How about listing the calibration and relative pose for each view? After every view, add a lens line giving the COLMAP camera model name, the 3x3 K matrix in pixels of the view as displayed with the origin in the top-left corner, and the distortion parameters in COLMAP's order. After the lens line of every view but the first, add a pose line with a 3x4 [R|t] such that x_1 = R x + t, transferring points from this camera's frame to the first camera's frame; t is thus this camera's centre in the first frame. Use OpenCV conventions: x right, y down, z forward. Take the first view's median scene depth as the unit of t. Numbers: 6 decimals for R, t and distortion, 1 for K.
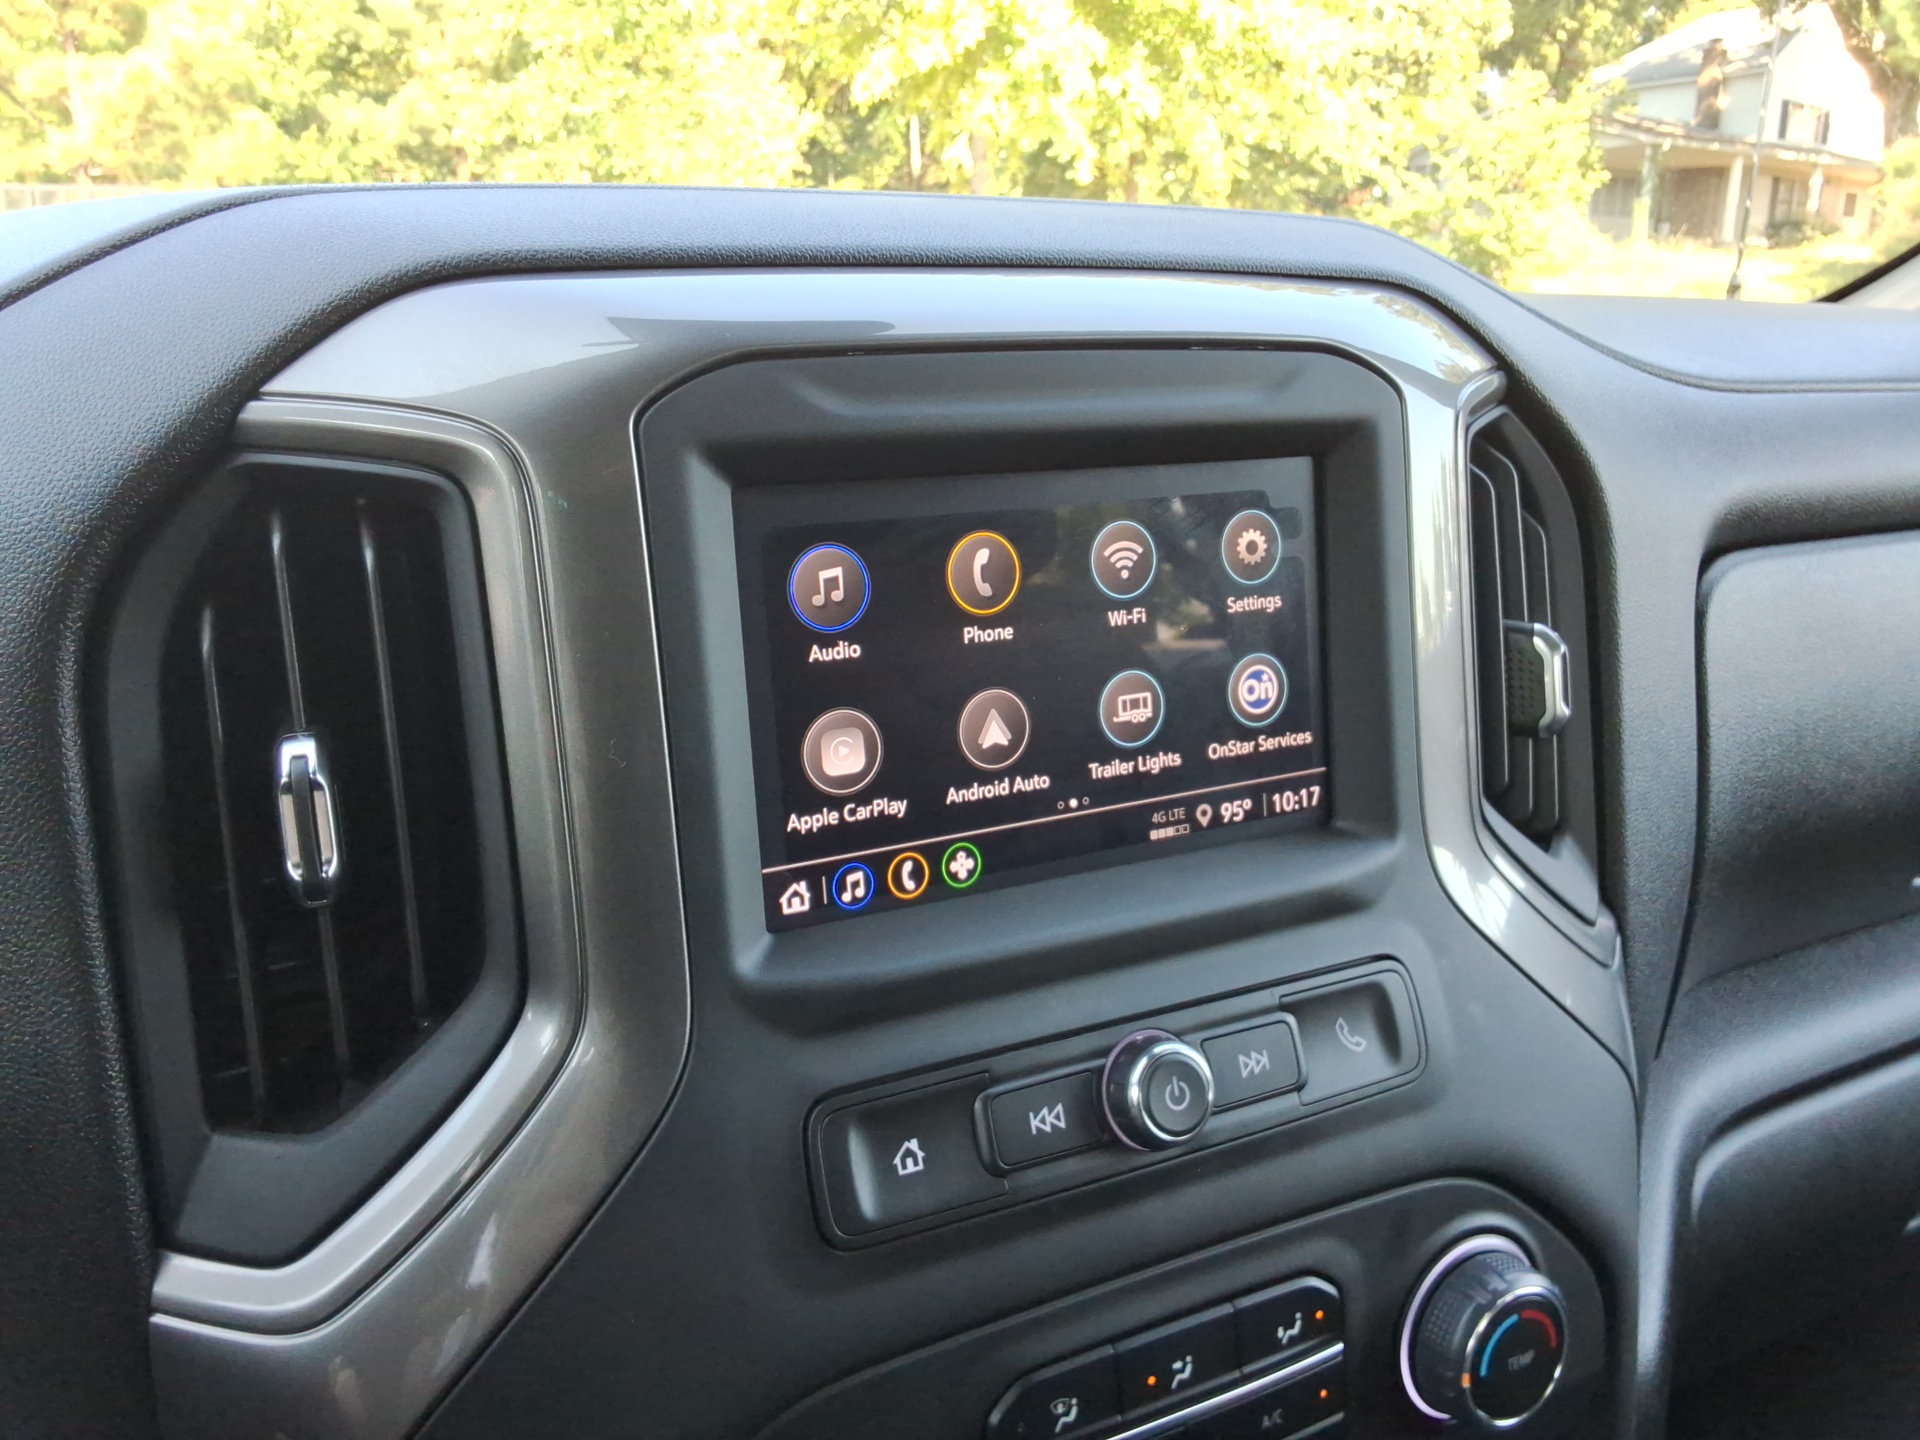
lens RADIAL K [[1574.4, 0, 977.6], [0, 1574.4, 687.4], [0, 0, 1]] dist [0.091229, -0.143547]
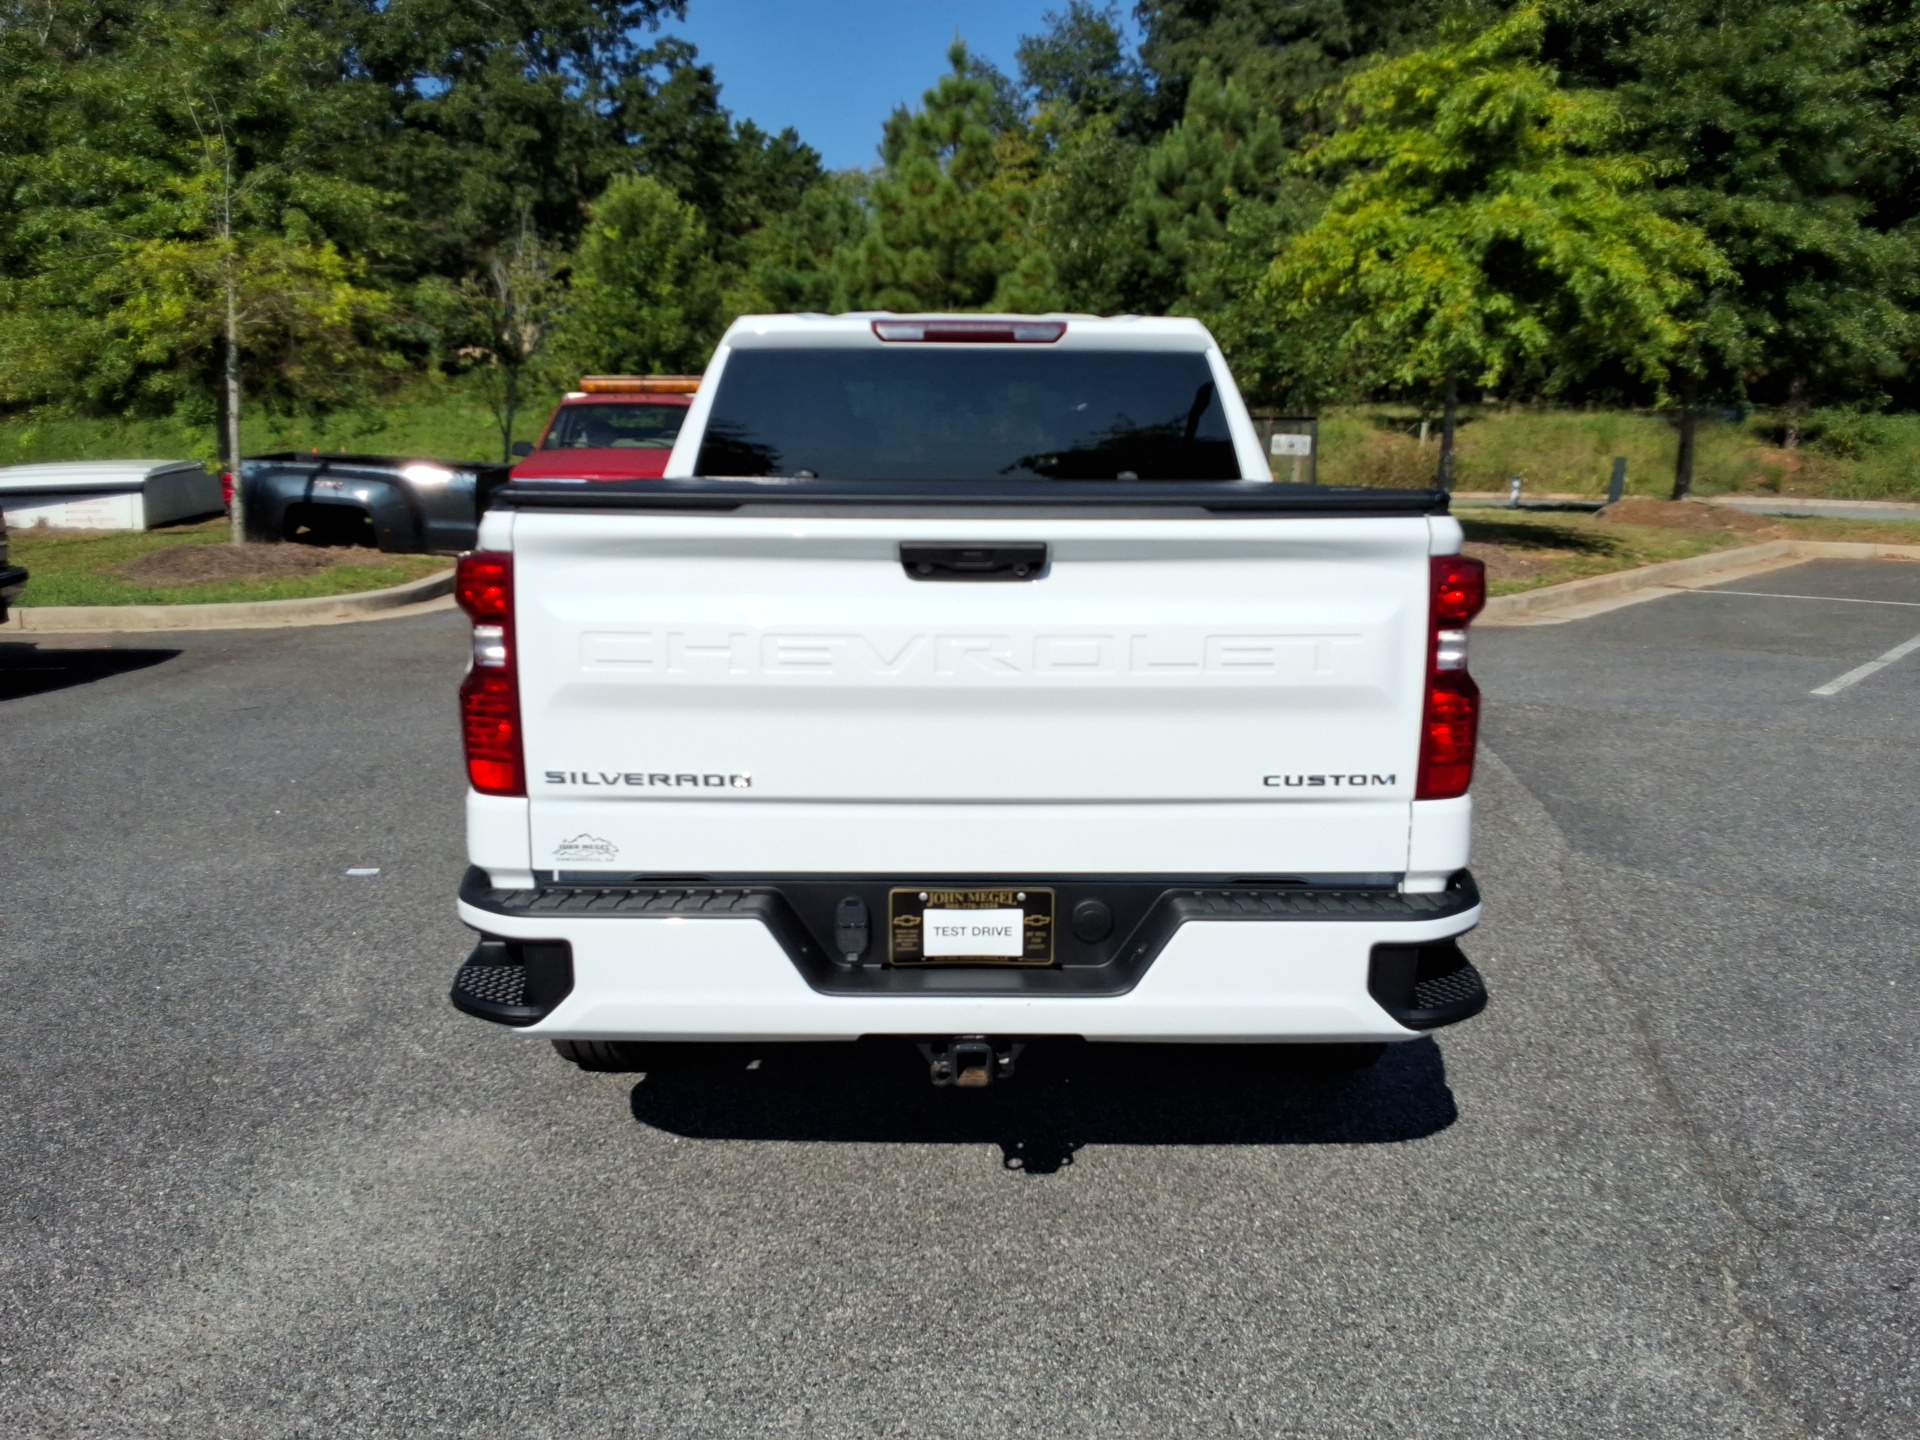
lens RADIAL K [[1543.6, 0, 969.7], [0, 1543.6, 696.8], [0, 0, 1]] dist [0.130665, -0.184715]
pose [[0.884996, 0.070696, -0.460200, 0.286354], [-0.110343, 0.992093, -0.059792, 0.119040], [0.452334, 0.103695, 0.885800, -0.496675]]
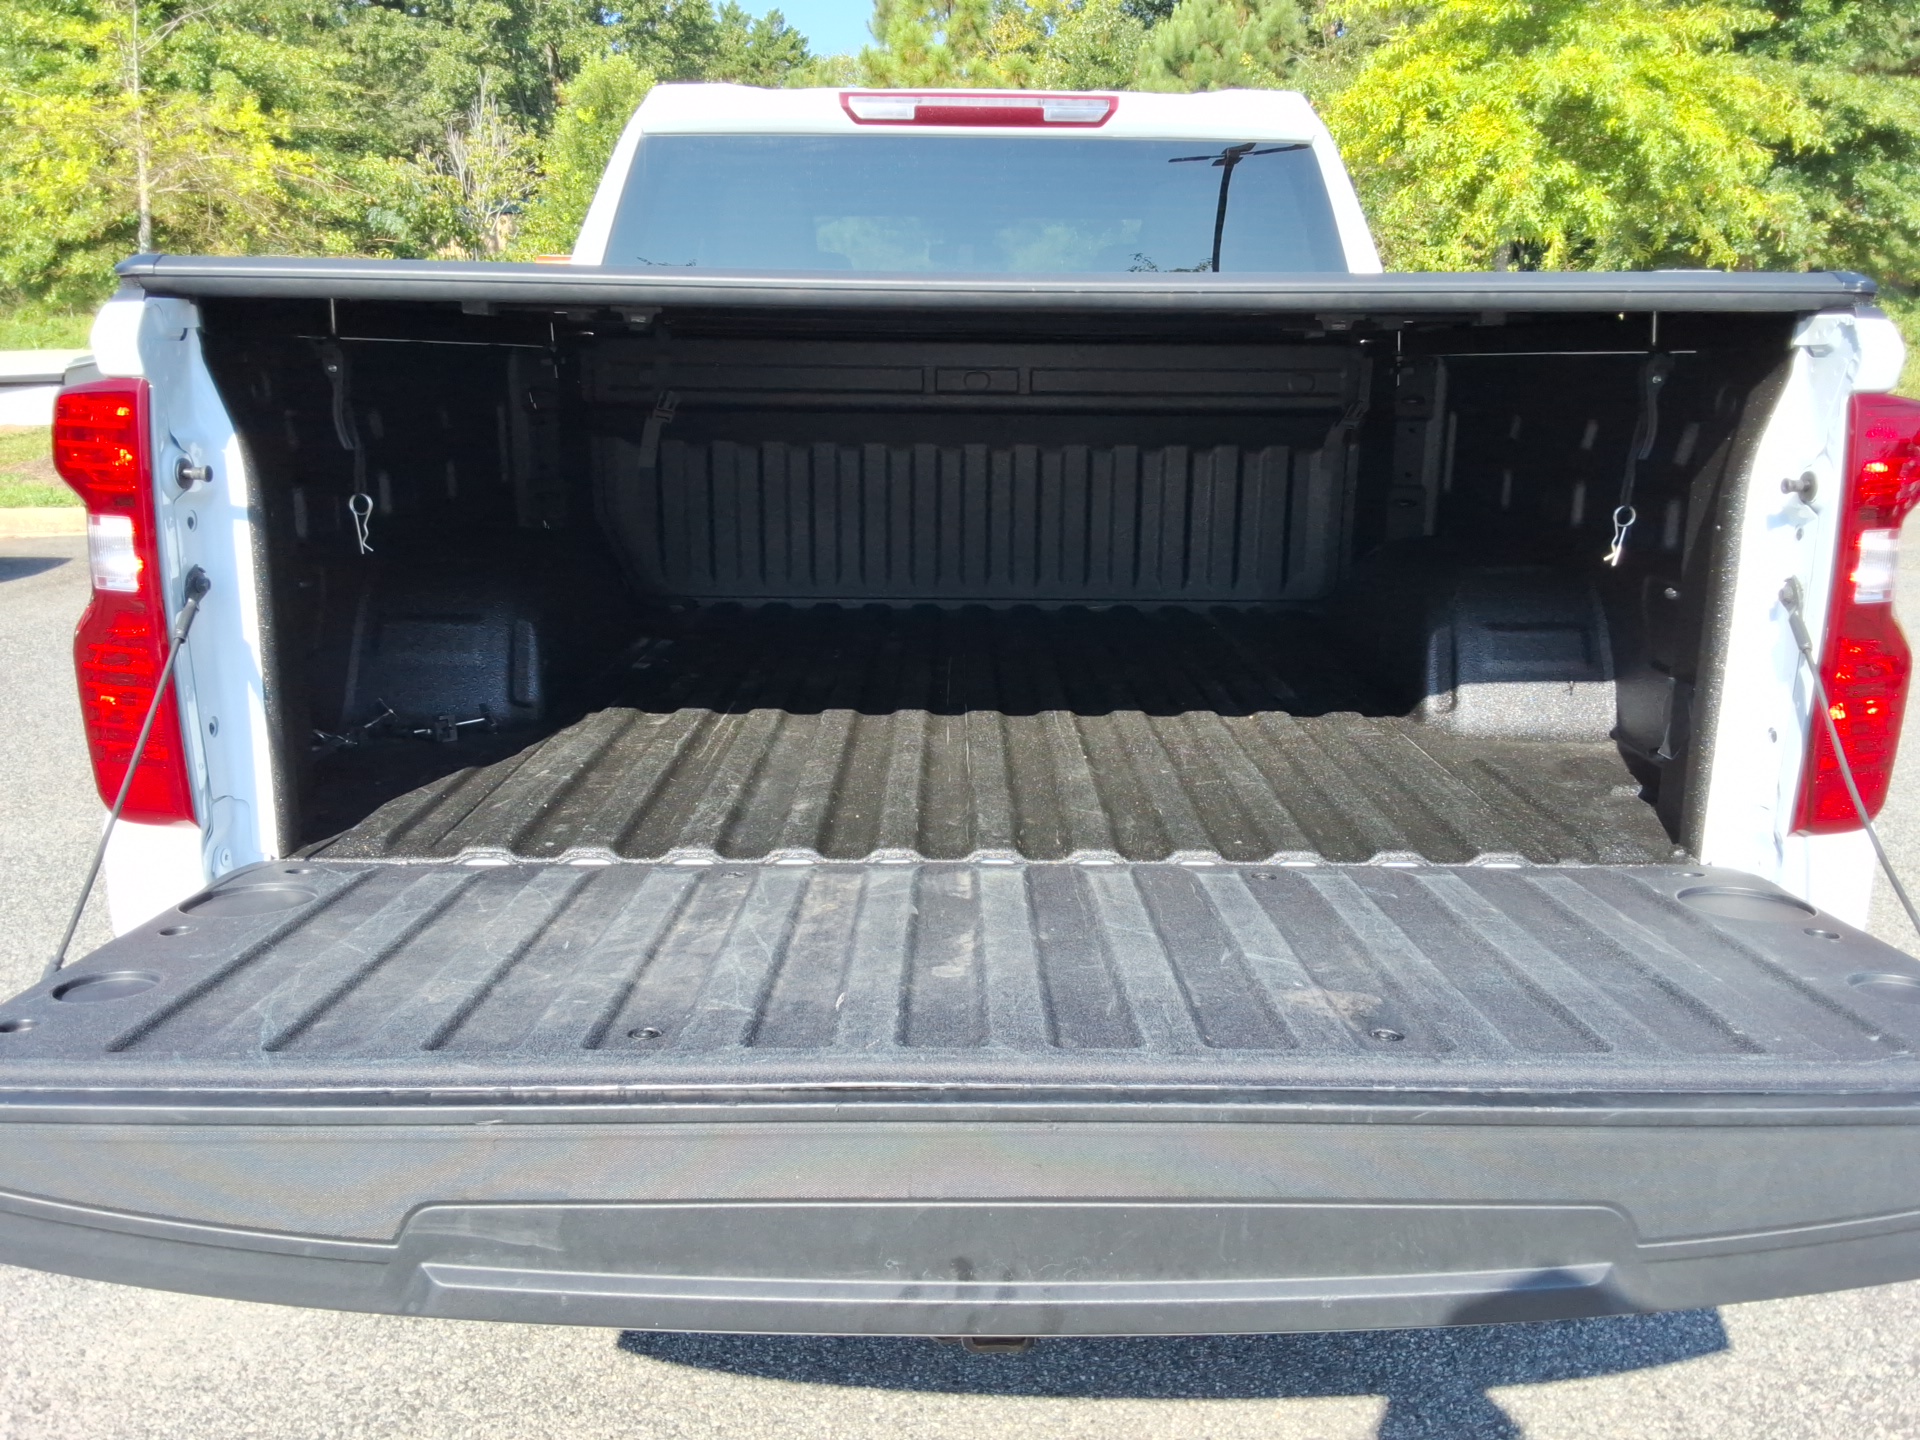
lens RADIAL K [[1562.7, 0, 964.5], [0, 1562.7, 691.4], [0, 0, 1]] dist [0.103289, -0.166456]
pose [[0.885680, 0.098006, -0.453835, 0.232225], [-0.113504, 0.993513, -0.006958, 0.108962], [0.450209, 0.057674, 0.891059, -0.400221]]
